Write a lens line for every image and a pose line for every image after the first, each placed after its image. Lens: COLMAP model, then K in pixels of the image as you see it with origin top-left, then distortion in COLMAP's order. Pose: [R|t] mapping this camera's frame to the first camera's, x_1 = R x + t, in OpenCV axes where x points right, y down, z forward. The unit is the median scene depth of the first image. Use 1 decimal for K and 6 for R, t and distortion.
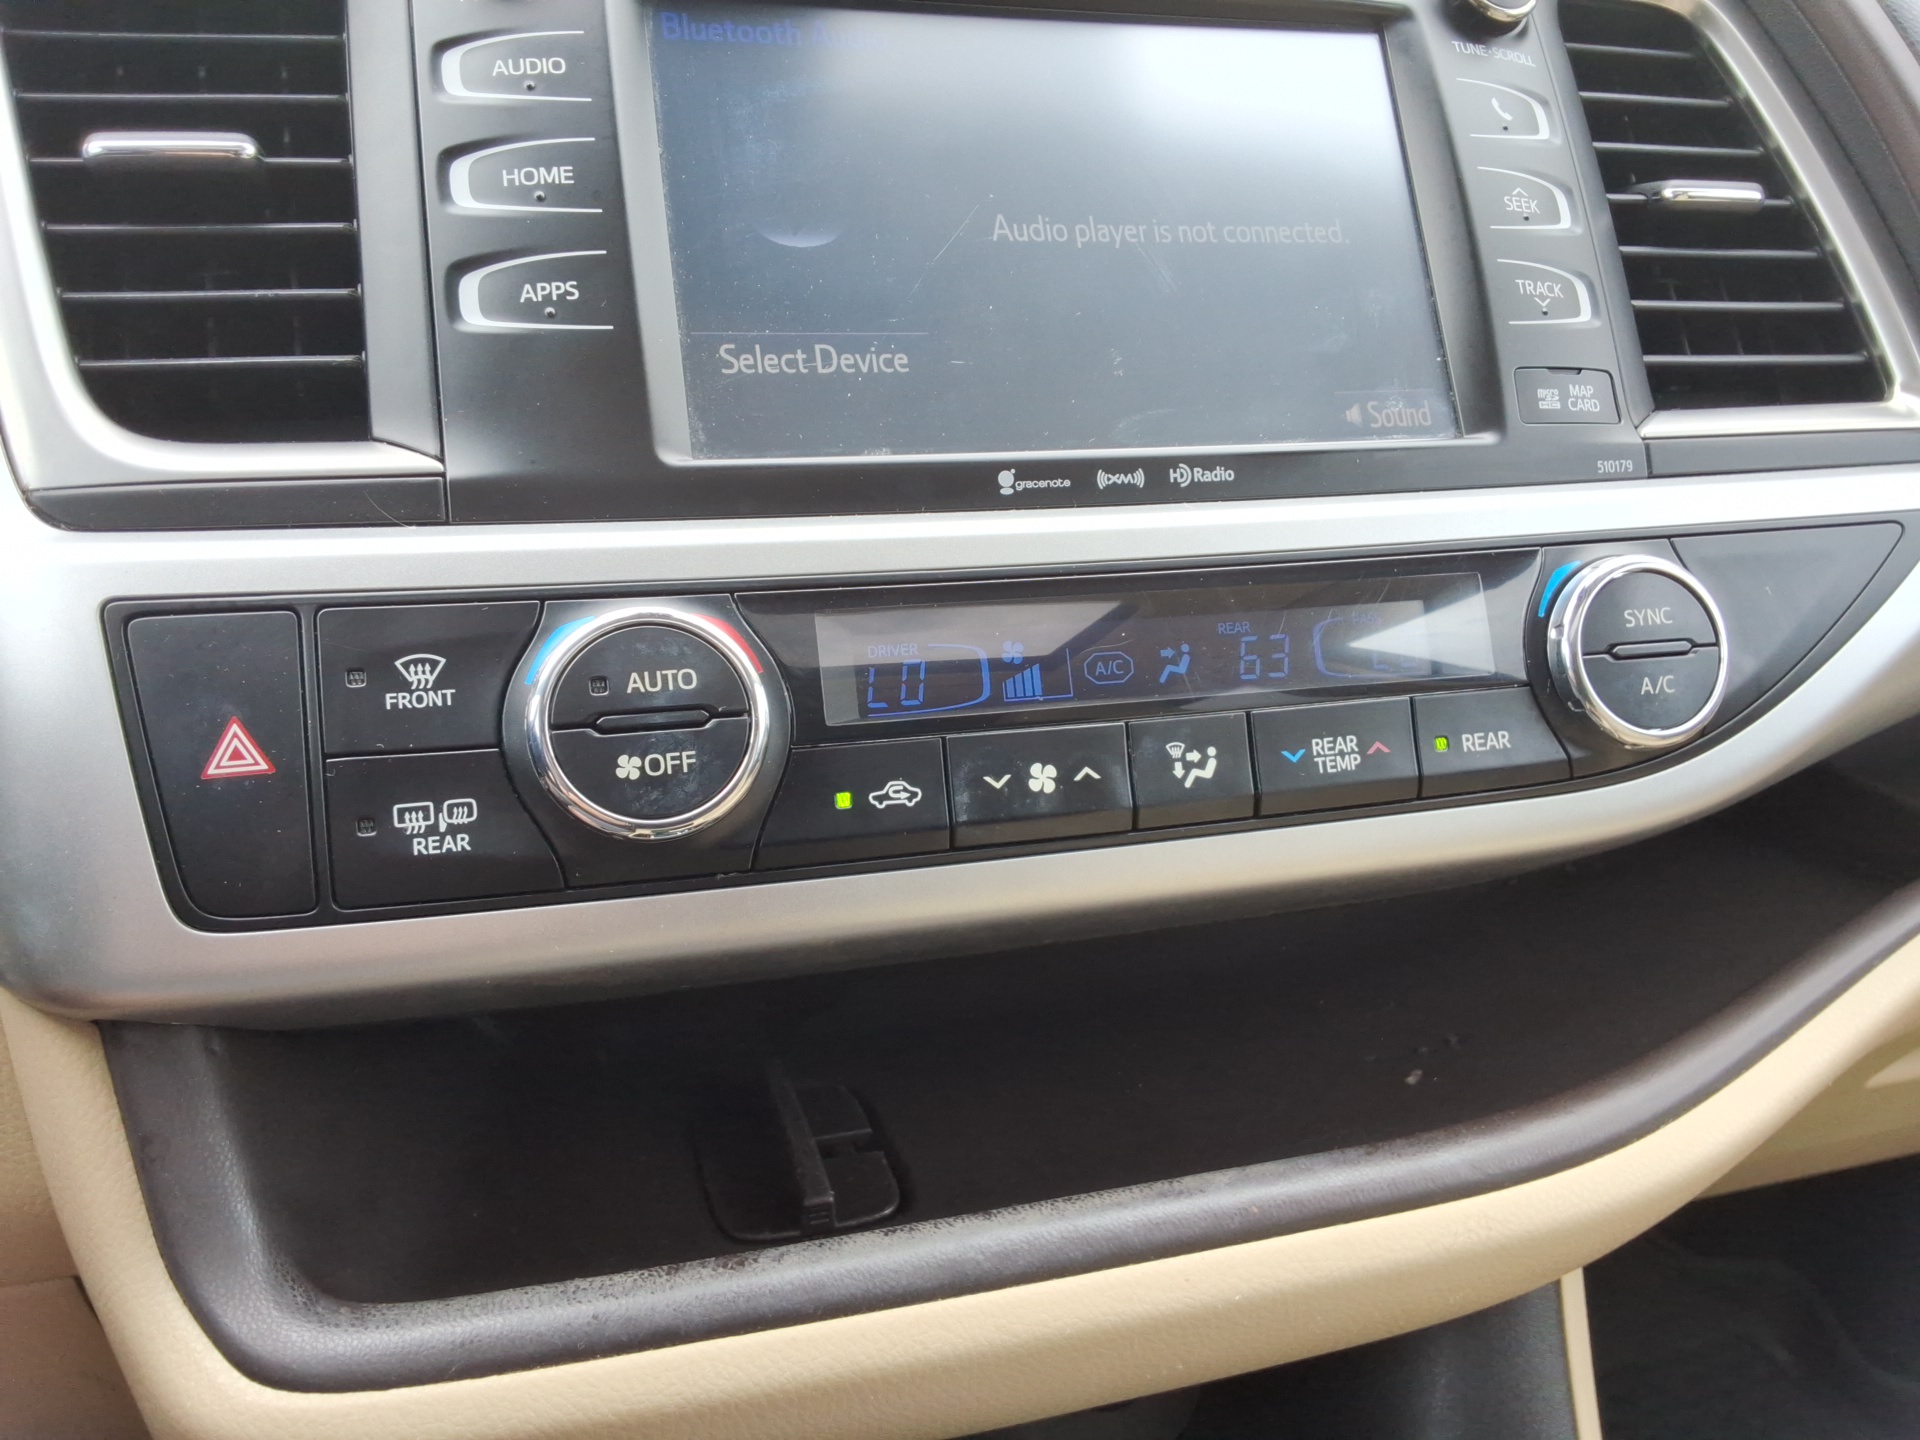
lens RADIAL K [[1539.4, 0, 972.8], [0, 1539.4, 712.7], [0, 0, 1]] dist [0.107121, -0.165328]
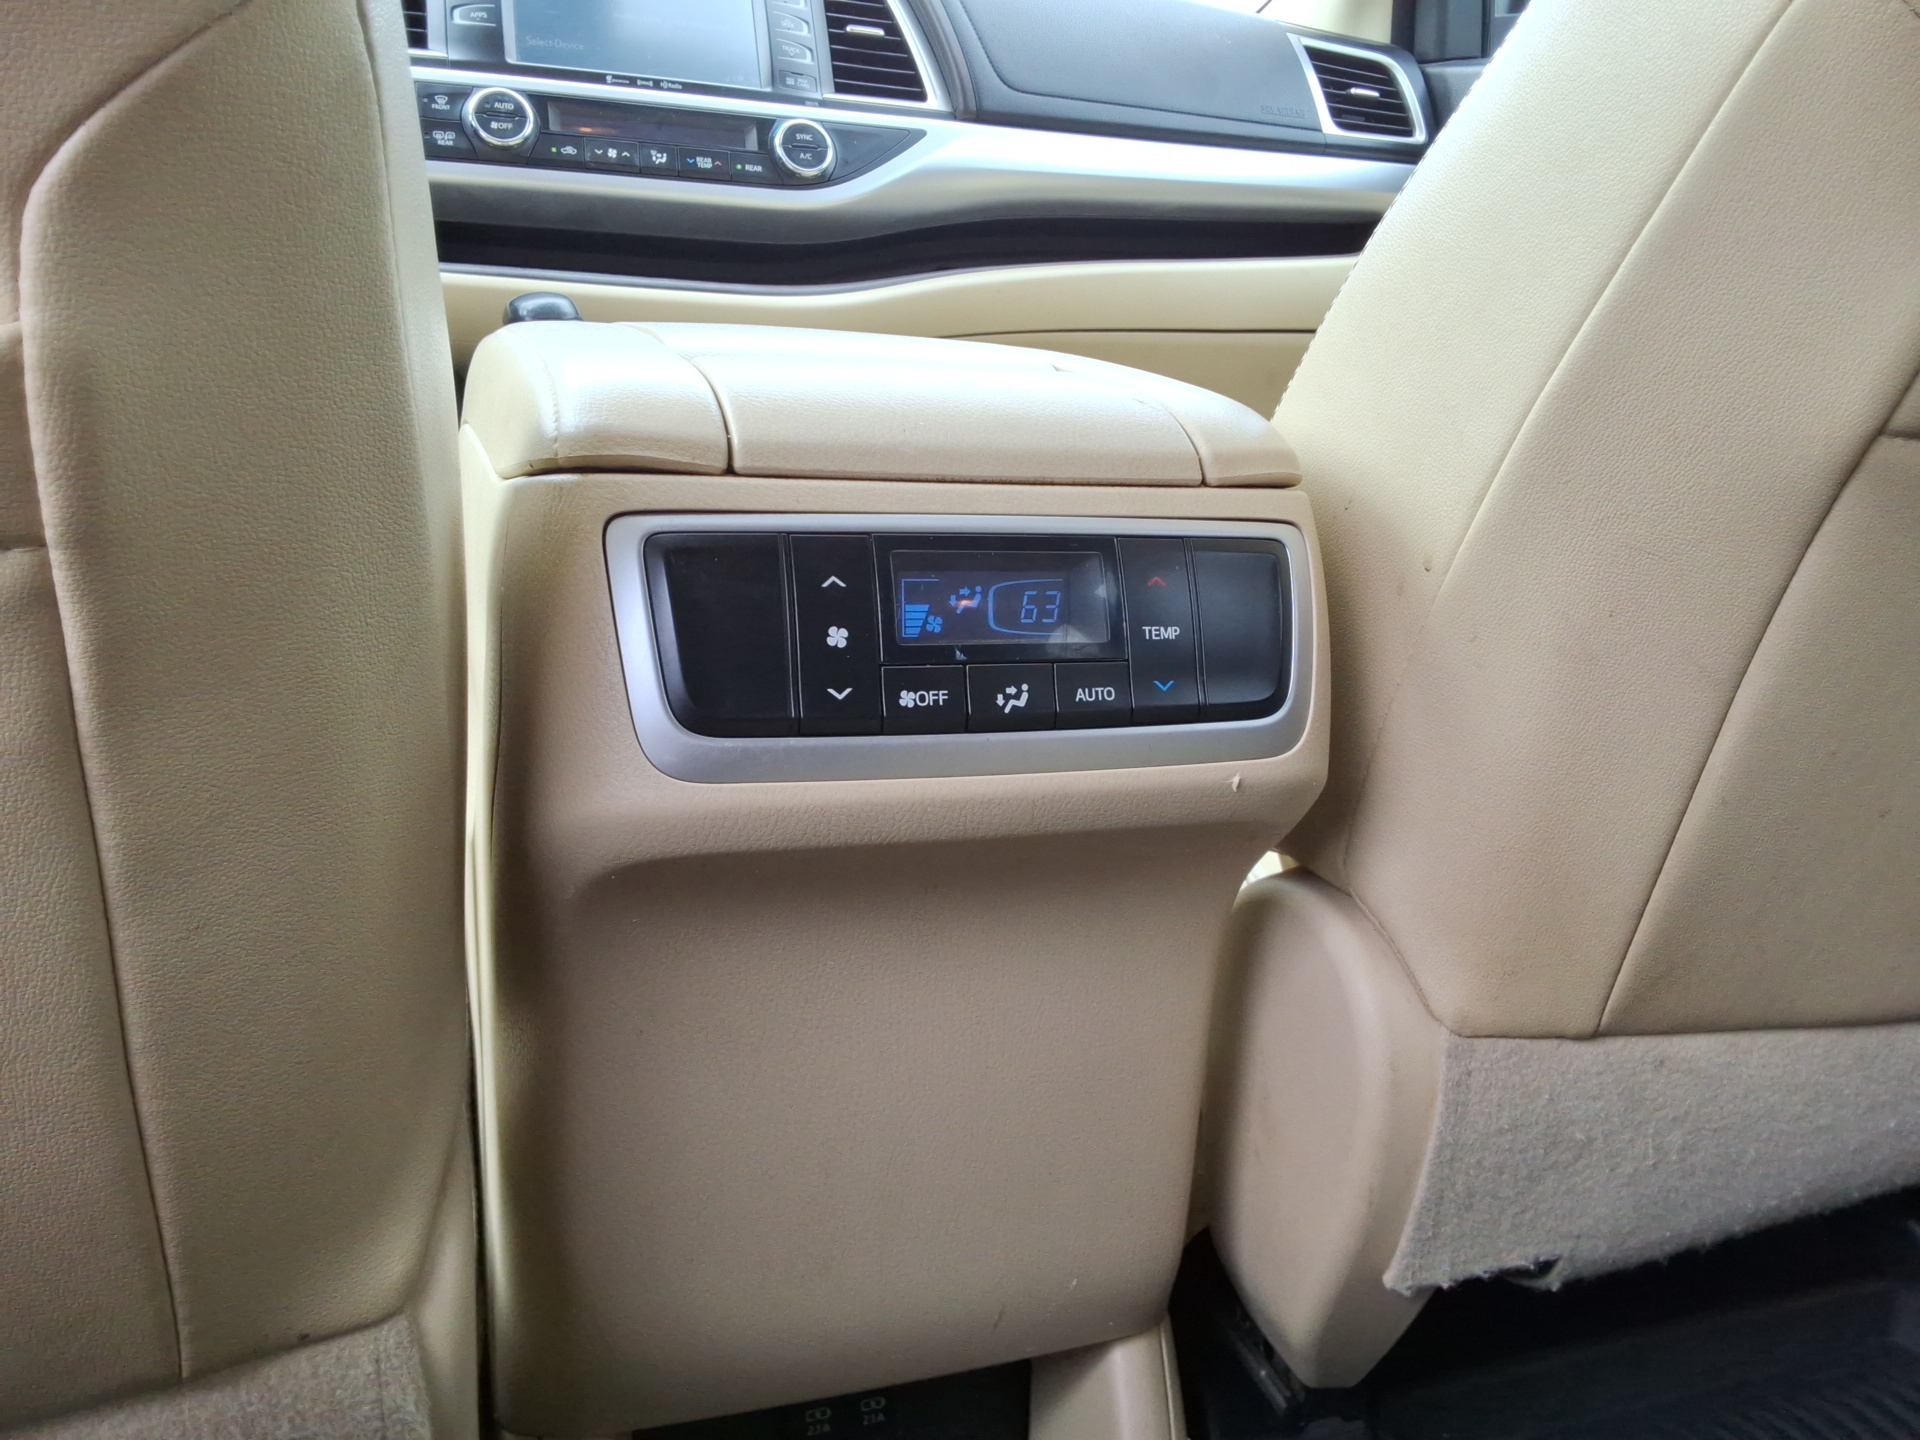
lens RADIAL K [[1534.4, 0, 946.6], [0, 1534.4, 710.6], [0, 0, 1]] dist [0.045719, -0.083956]
pose [[0.998329, 0.023777, 0.052672, 0.647131], [-0.020504, 0.997876, -0.061828, 1.504011], [-0.054030, 0.060645, 0.996696, -2.472831]]
